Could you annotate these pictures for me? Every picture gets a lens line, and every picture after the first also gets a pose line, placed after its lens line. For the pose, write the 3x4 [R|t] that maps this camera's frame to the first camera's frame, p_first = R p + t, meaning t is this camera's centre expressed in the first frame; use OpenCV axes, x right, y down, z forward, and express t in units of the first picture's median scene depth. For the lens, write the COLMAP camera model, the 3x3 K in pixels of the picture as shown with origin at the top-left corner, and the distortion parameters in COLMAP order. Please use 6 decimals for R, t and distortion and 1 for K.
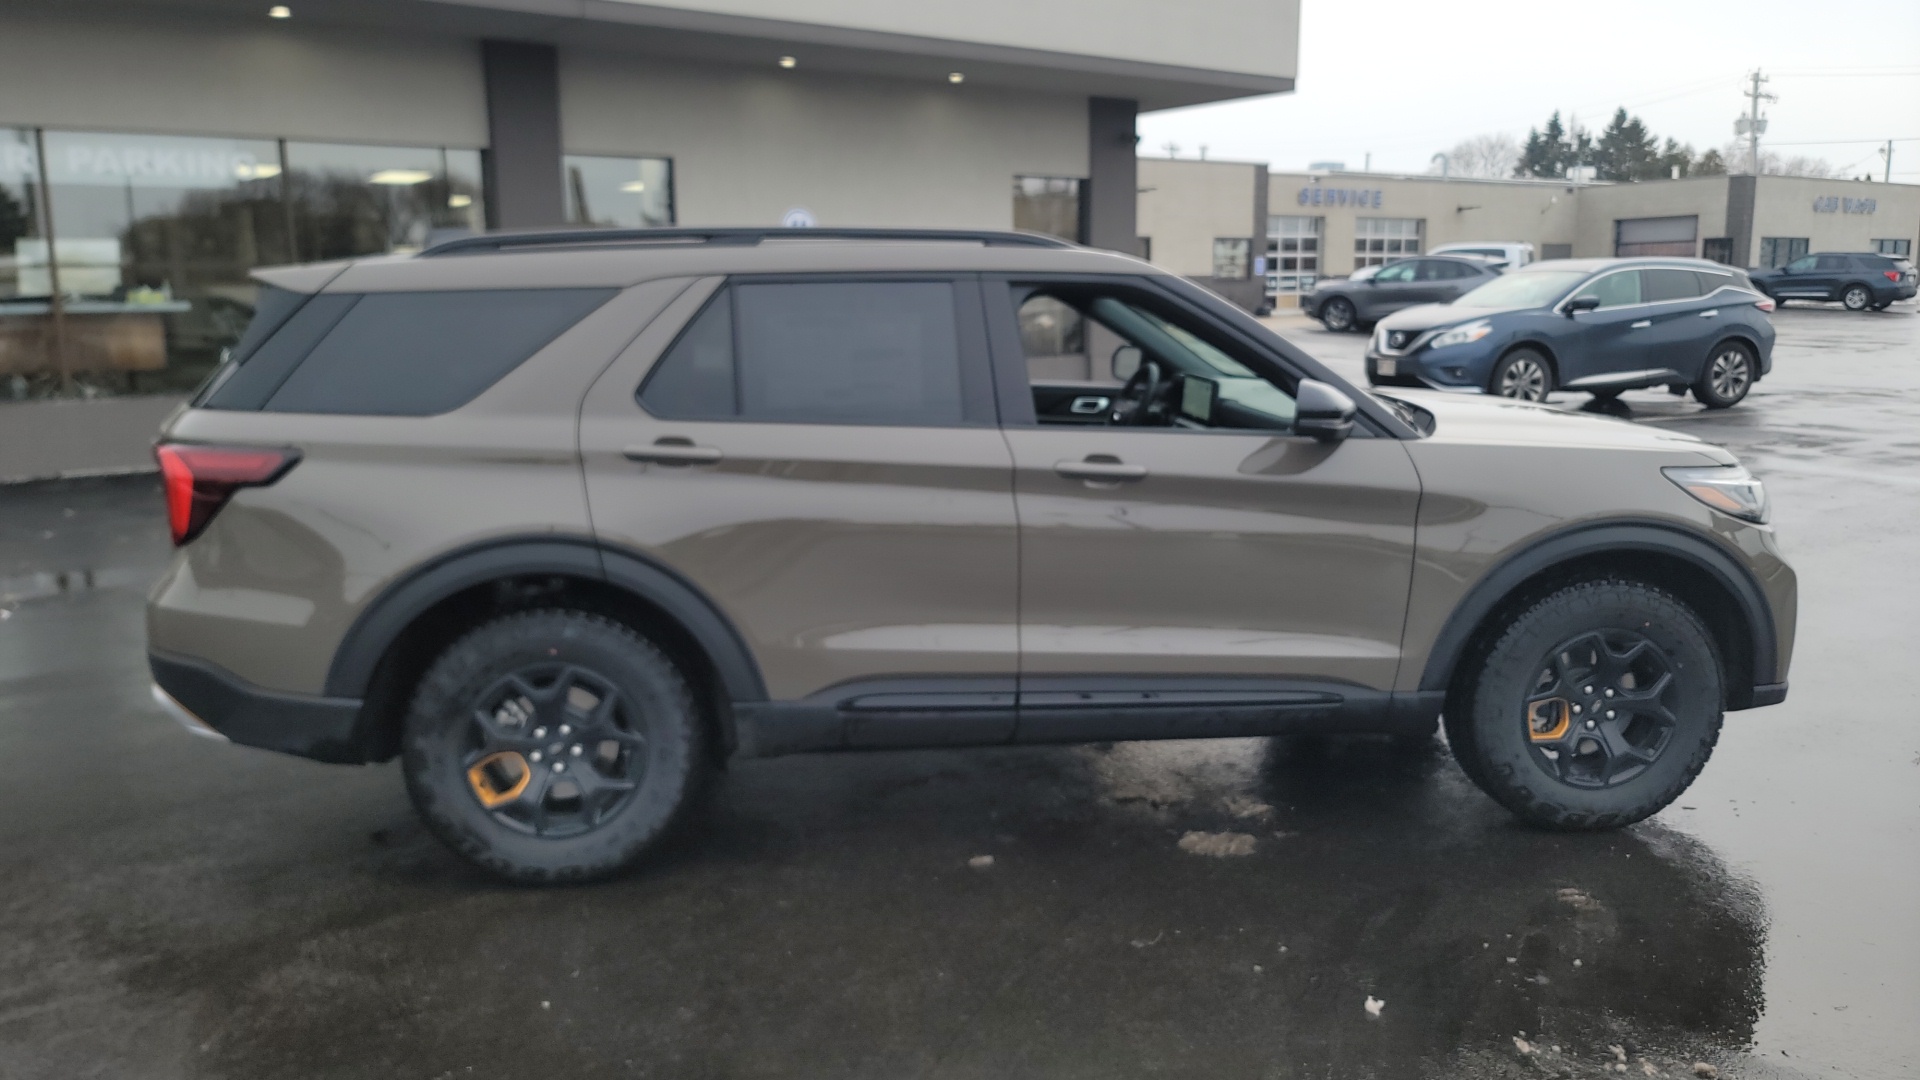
lens RADIAL K [[1487.6, 0, 926.7], [0, 1487.6, 530.7], [0, 0, 1]] dist [0.049683, -0.001742]
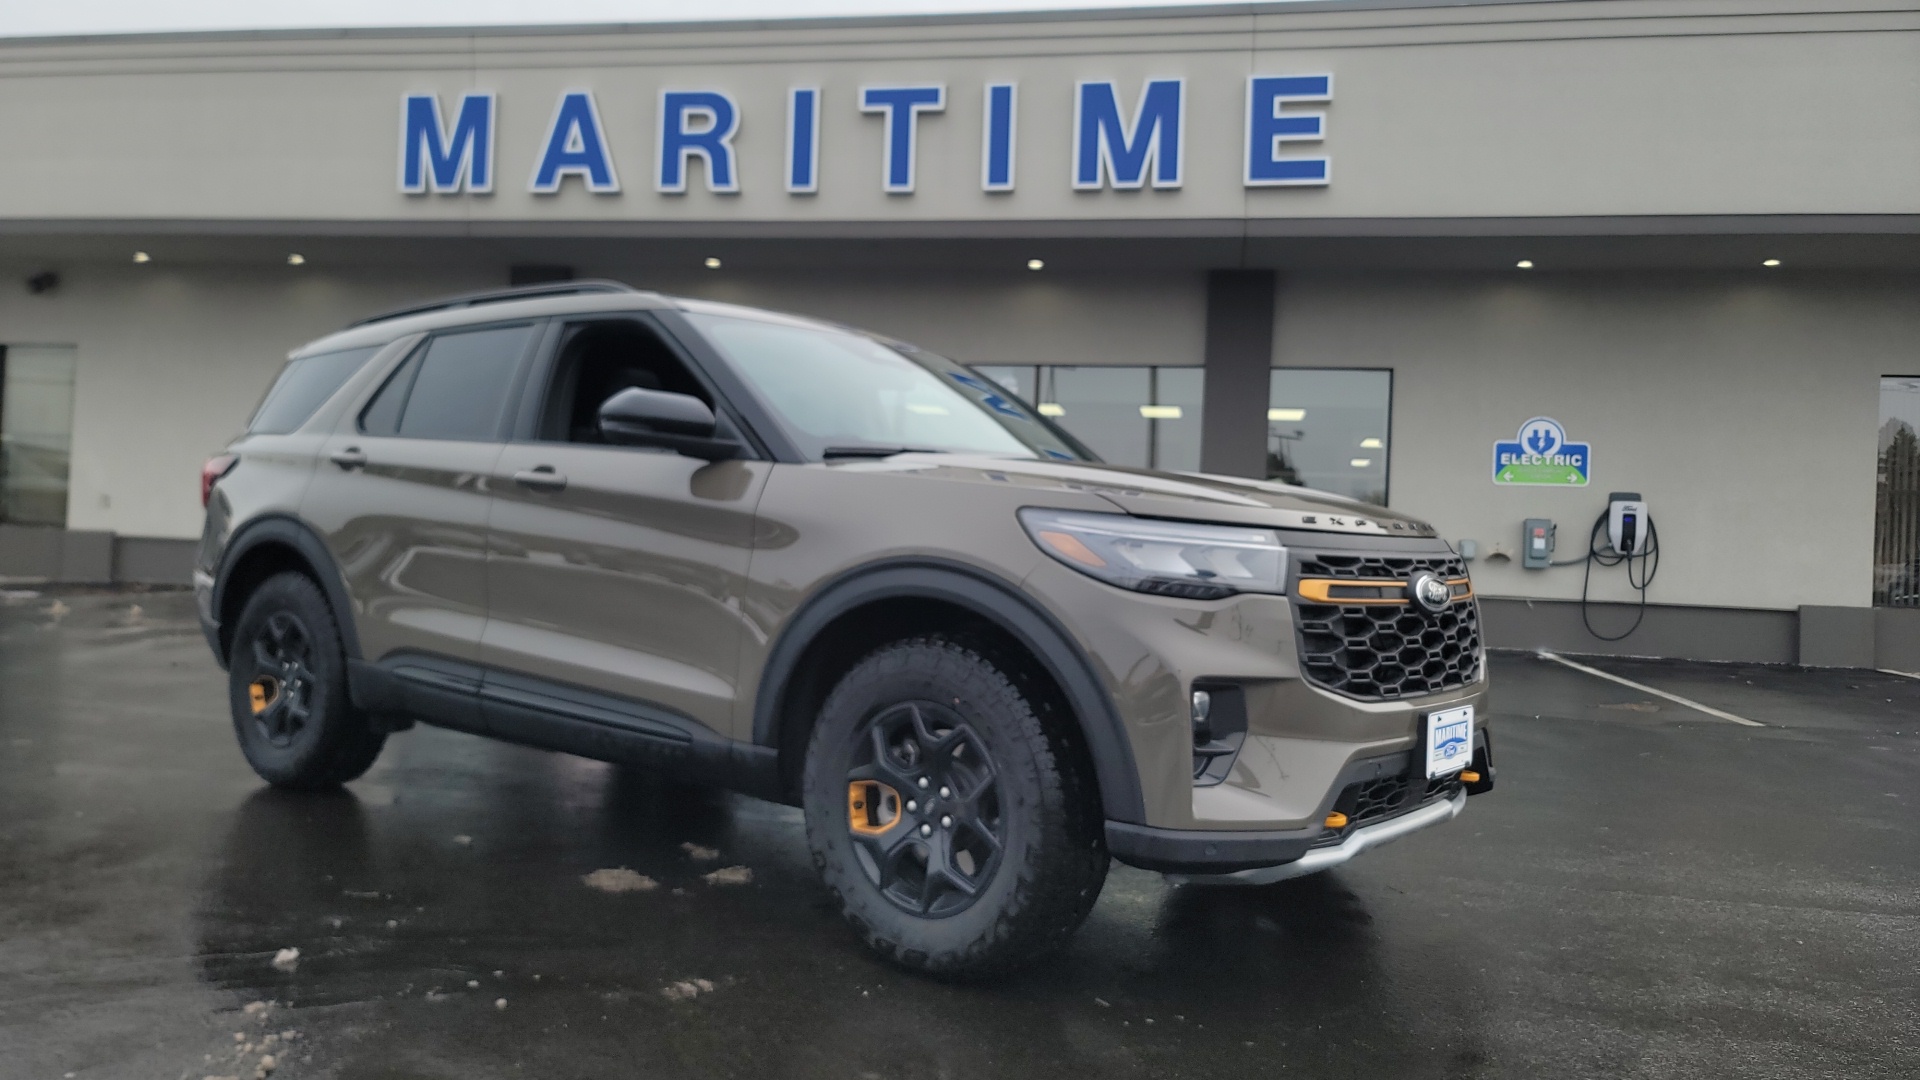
lens RADIAL K [[1388.5, 0, 974.2], [0, 1388.5, 533.6], [0, 0, 1]] dist [0.063341, -0.052074]
pose [[0.698405, 0.032481, -0.714965, 1.055864], [-0.160791, 0.980554, -0.112521, 0.060600], [0.697407, 0.193545, 0.690046, 0.532858]]
